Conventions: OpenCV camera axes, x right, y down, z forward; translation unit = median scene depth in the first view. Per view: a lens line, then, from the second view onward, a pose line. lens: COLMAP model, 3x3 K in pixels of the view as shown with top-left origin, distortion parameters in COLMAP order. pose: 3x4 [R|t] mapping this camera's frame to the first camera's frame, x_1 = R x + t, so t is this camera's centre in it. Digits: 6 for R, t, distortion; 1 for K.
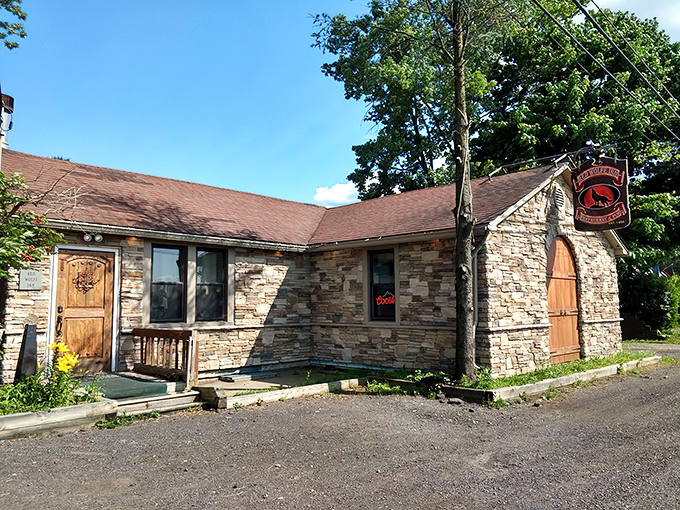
lens RADIAL K [[512.7, 0, 339.4], [0, 512.7, 252.6], [0, 0, 1]] dist [0.013397, -0.000048]
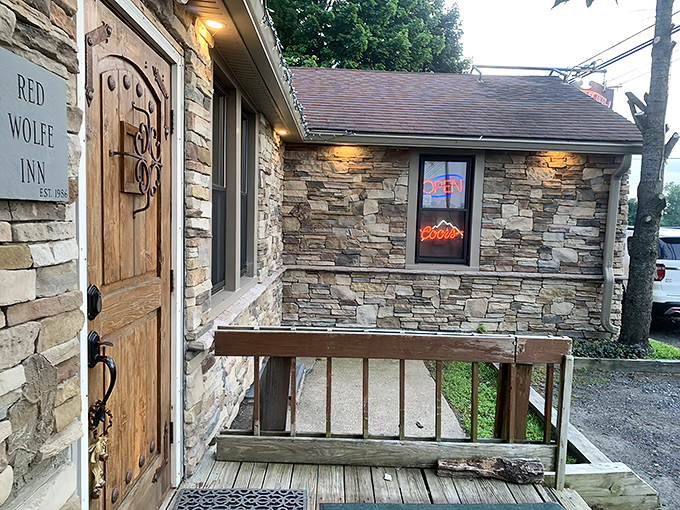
lens RADIAL K [[512.7, 0, 339.2], [0, 512.7, 257.9], [0, 0, 1]] dist [0.013397, -0.000048]
pose [[0.717693, -0.025058, 0.695908, -0.482625], [-0.104035, 0.984278, 0.142734, 0.043642], [-0.688544, -0.174839, 0.703803, 0.627973]]
